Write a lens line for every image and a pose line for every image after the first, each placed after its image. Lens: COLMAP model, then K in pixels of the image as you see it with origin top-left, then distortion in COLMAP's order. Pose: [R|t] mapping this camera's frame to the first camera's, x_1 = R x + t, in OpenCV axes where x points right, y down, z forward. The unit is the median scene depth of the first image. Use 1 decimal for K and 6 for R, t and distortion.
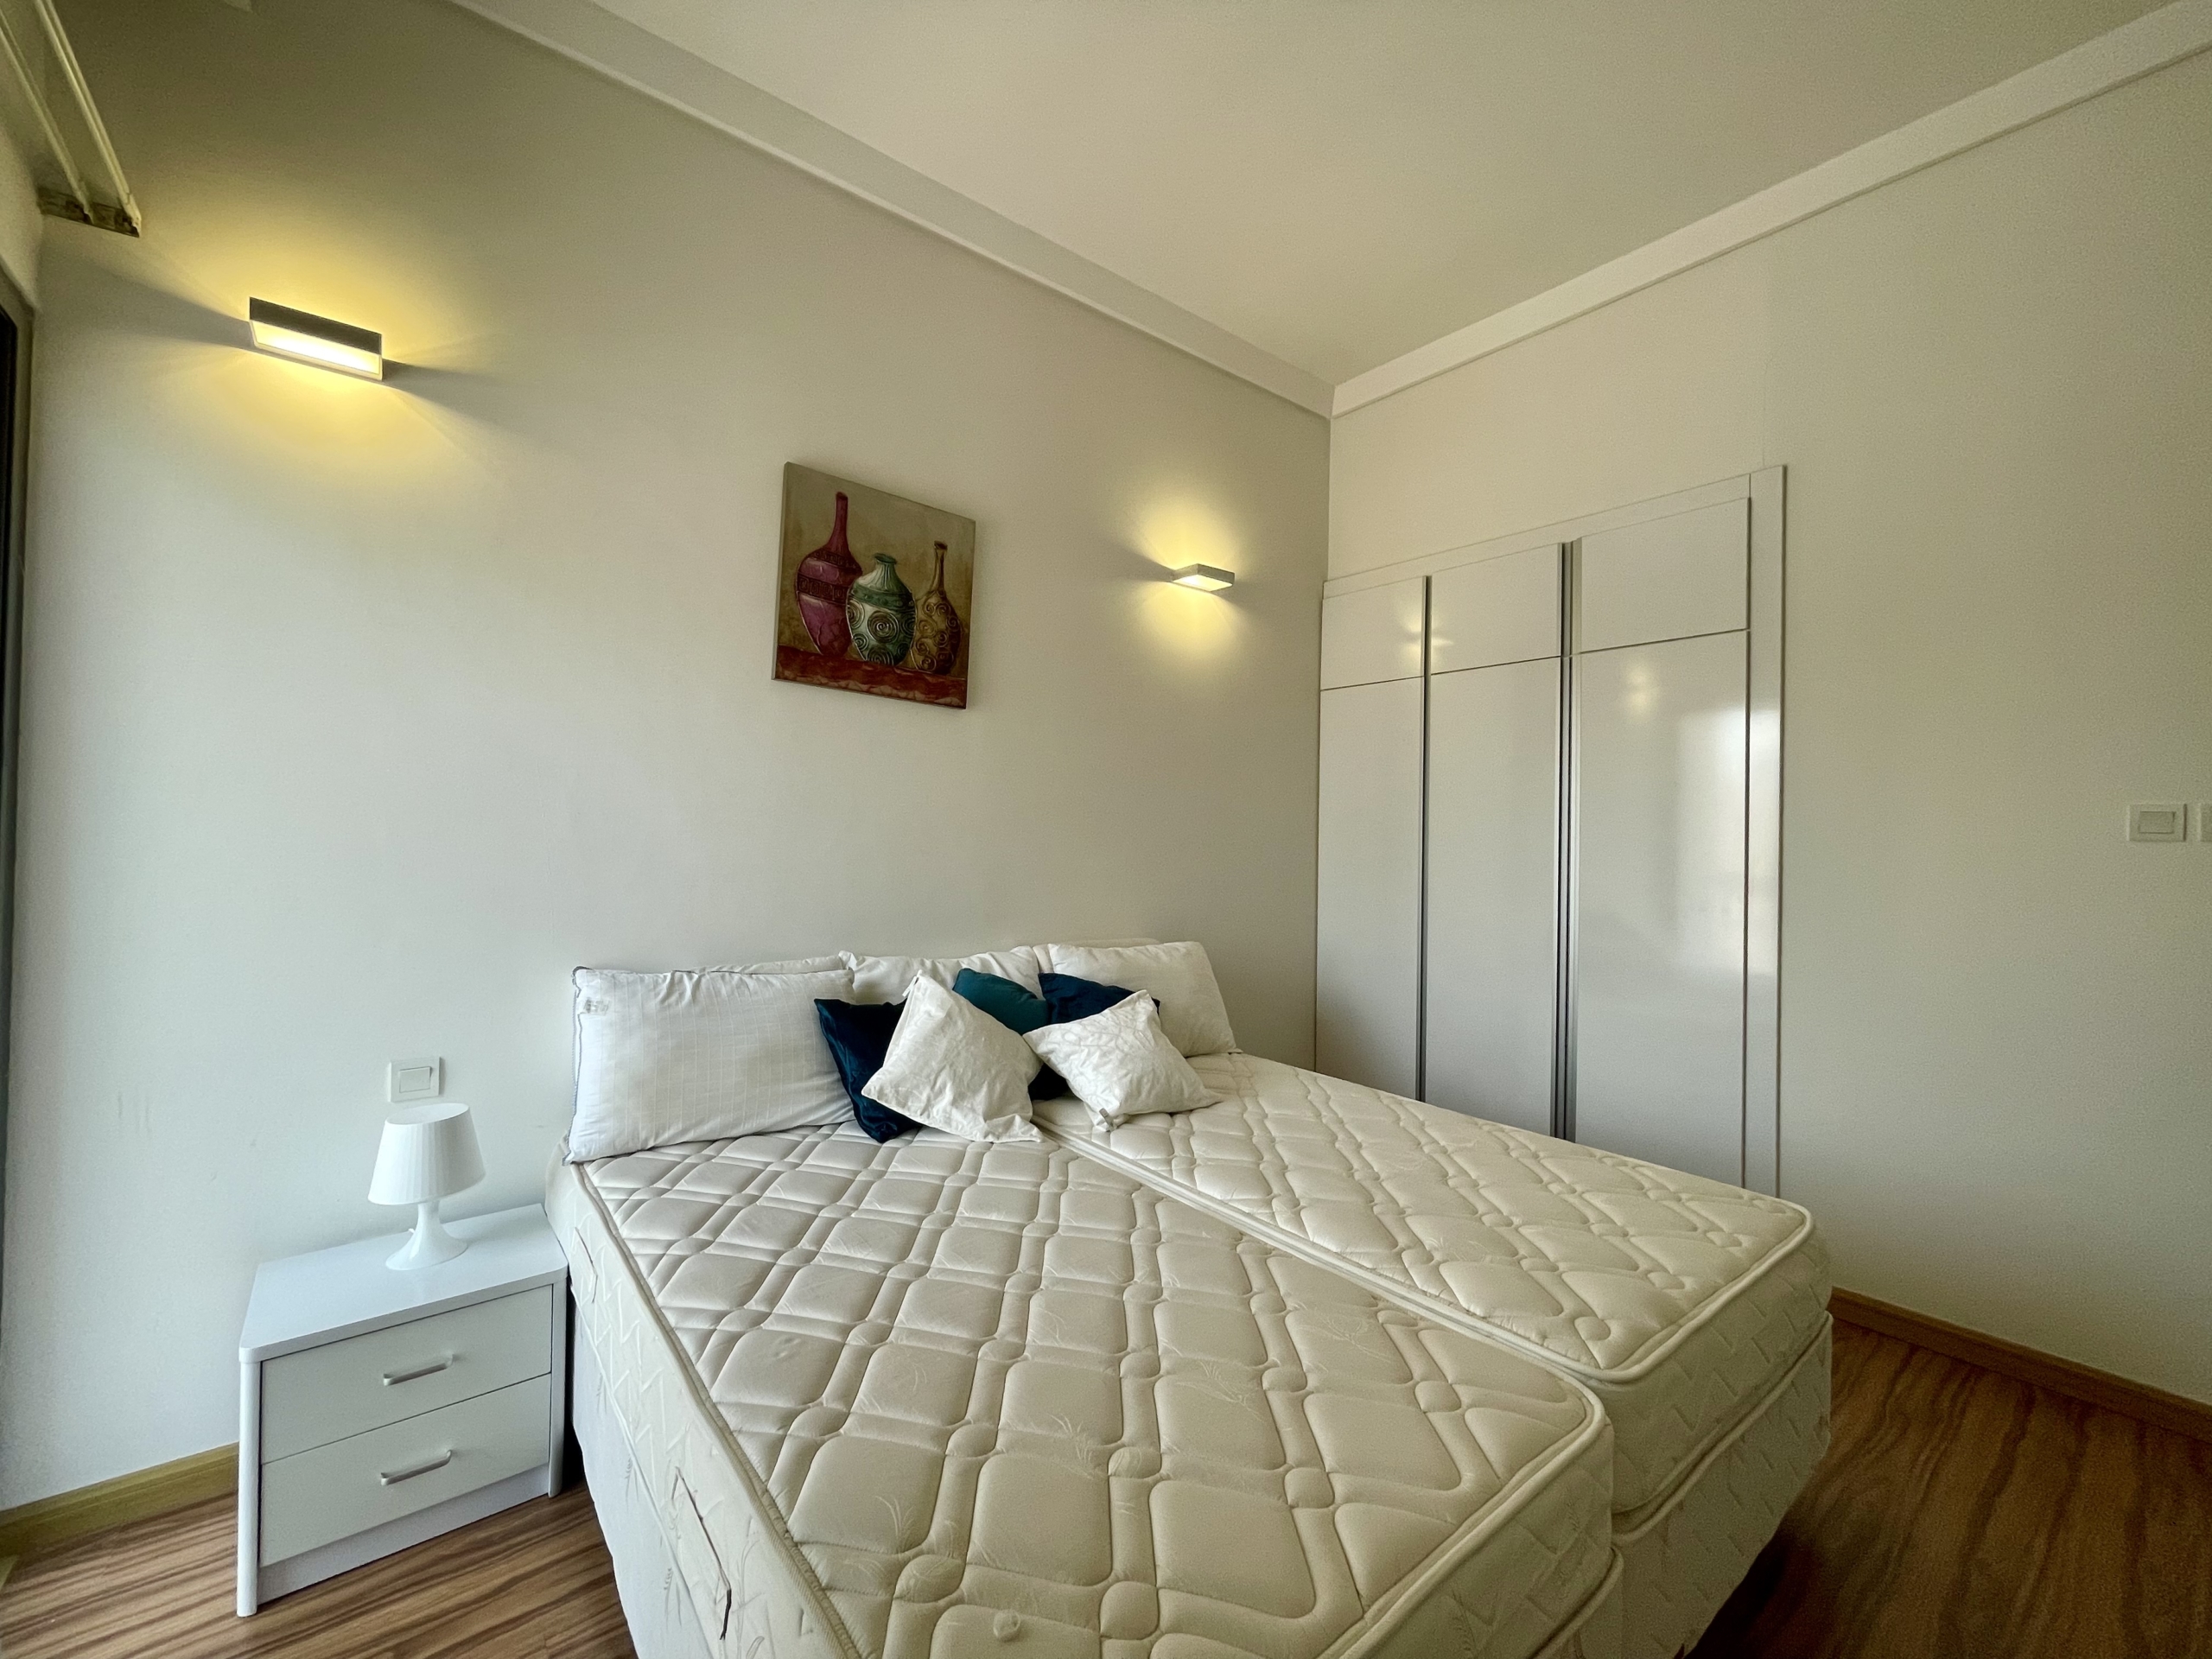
lens RADIAL K [[893.9, 0, 1104.1], [0, 893.9, 824.8], [0, 0, 1]] dist [-0.002606, 0.000950]
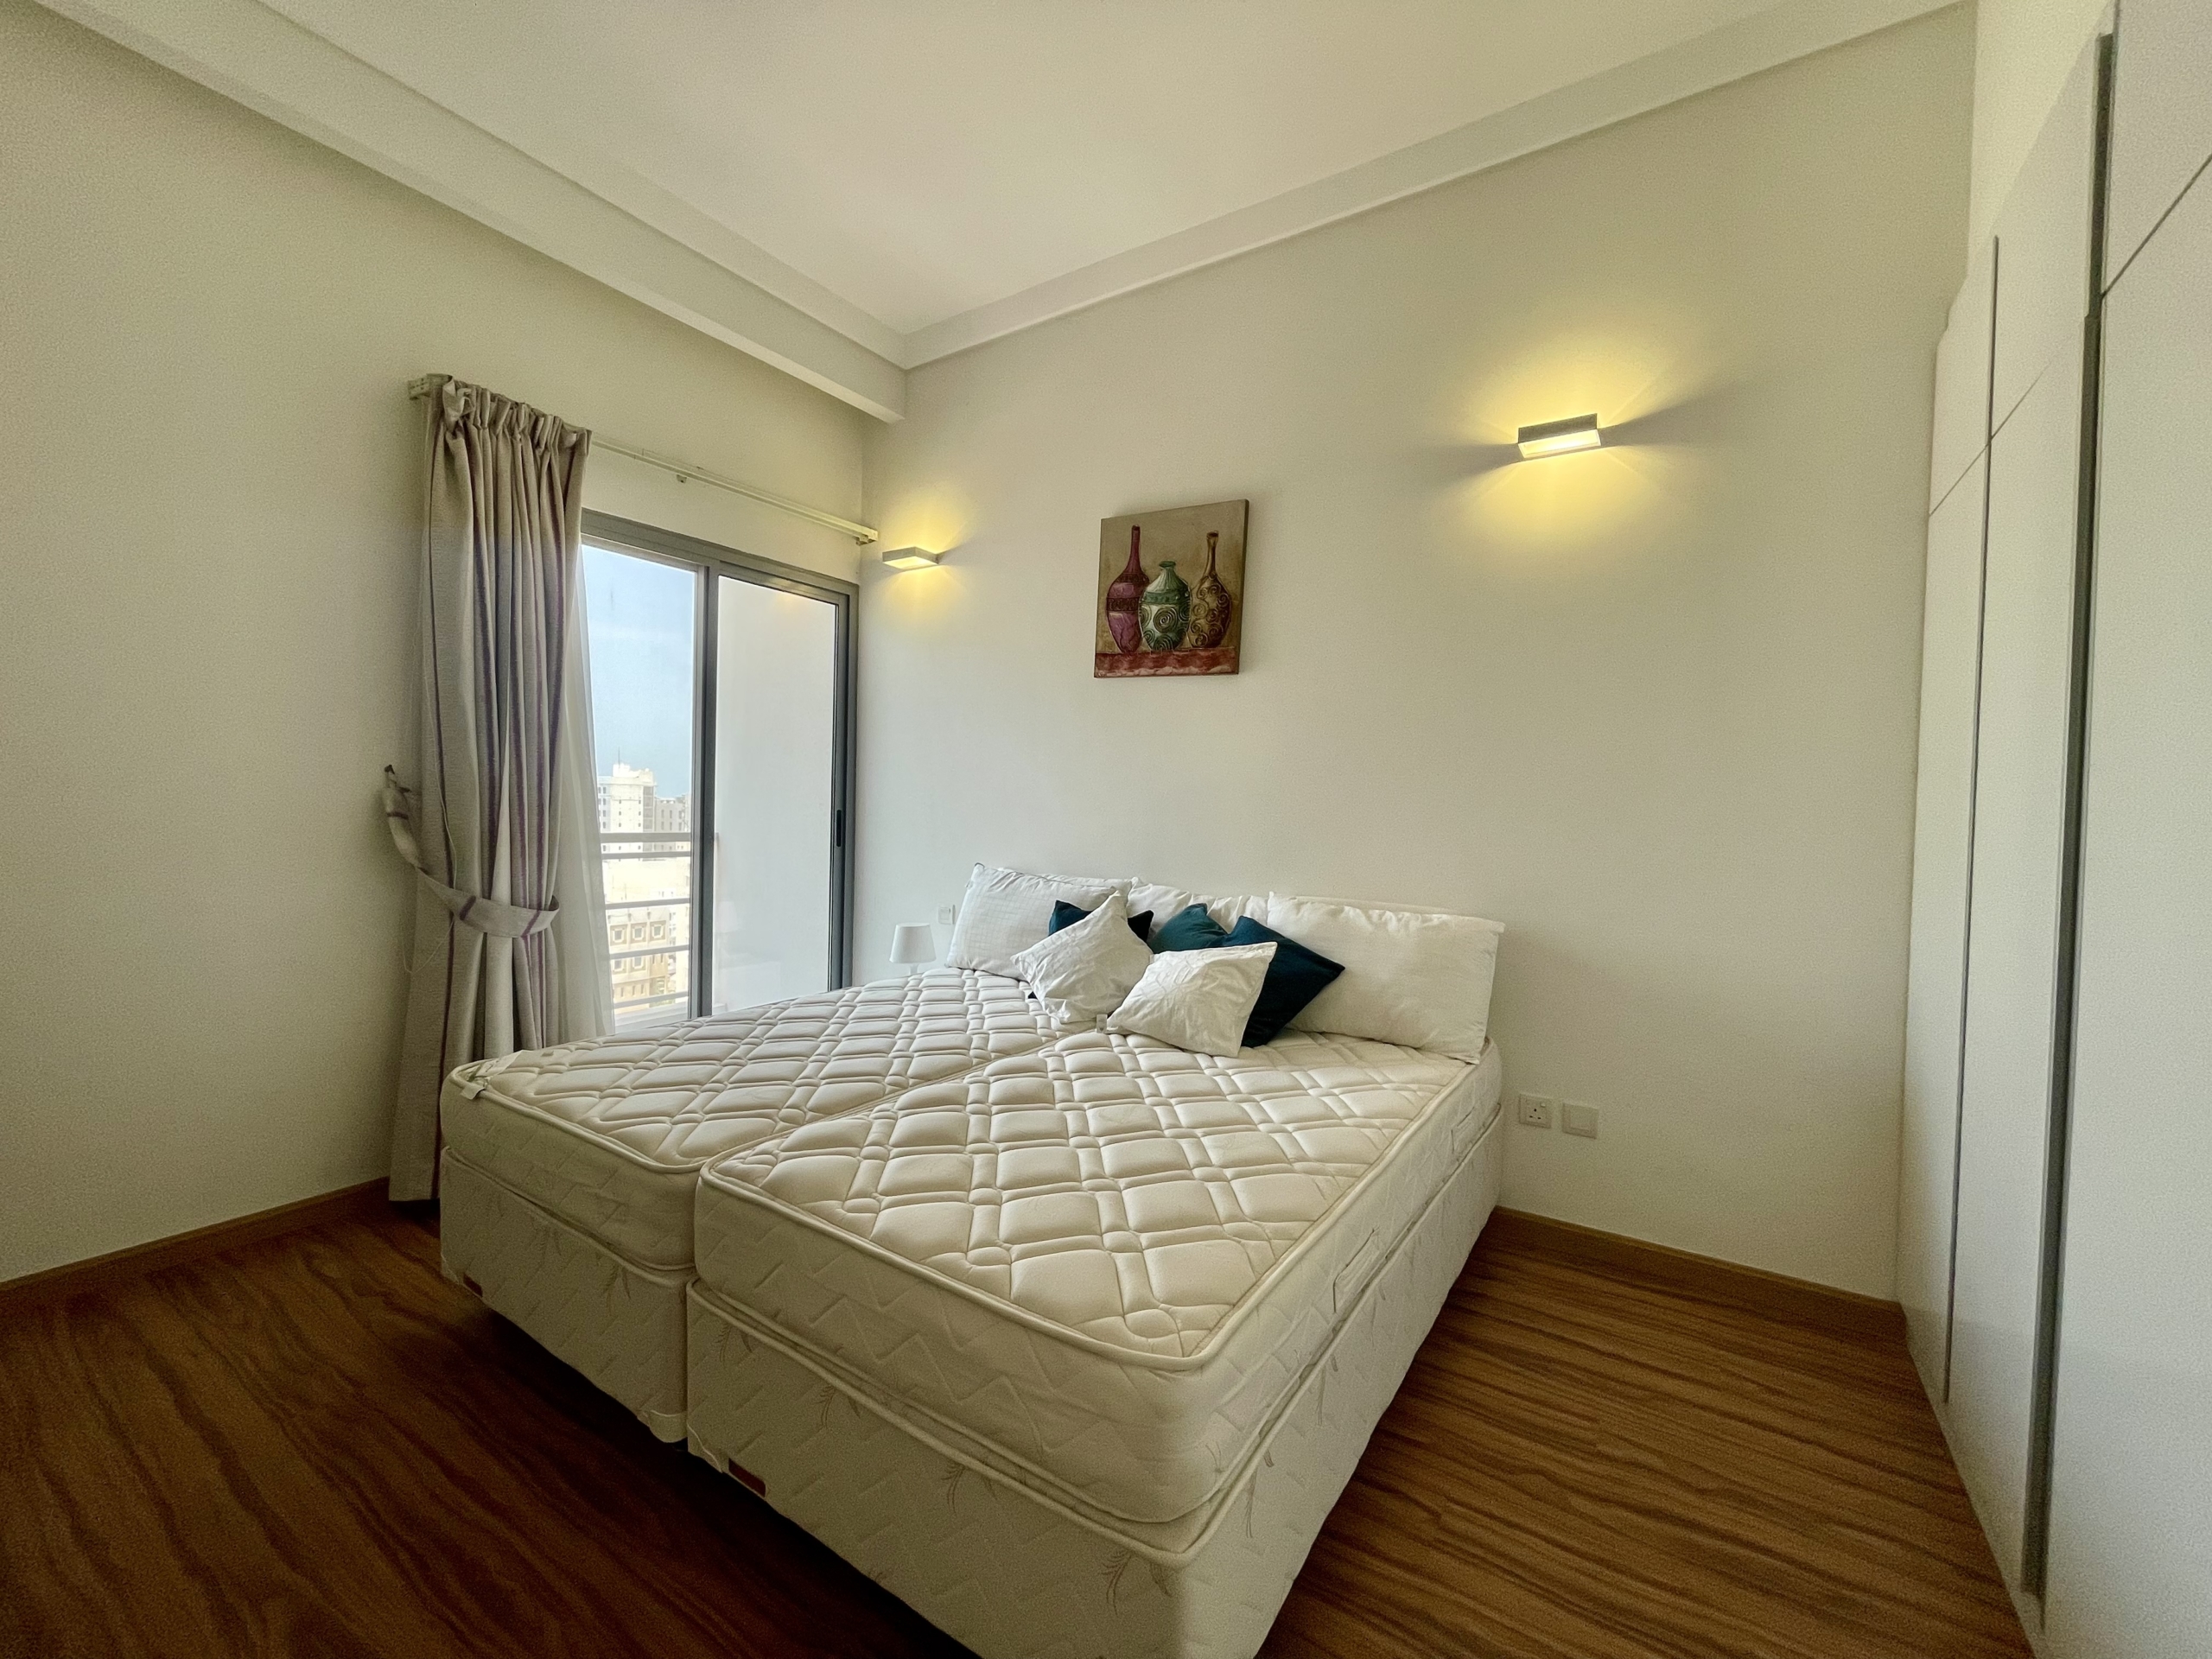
lens RADIAL K [[893.9, 0, 1100.5], [0, 893.9, 839.1], [0, 0, 1]] dist [-0.002606, 0.000950]
pose [[0.303802, 0.010632, -0.952676, 0.900381], [-0.020608, 0.999777, 0.004586, 0.076611], [0.952512, 0.018240, 0.303953, 0.545350]]
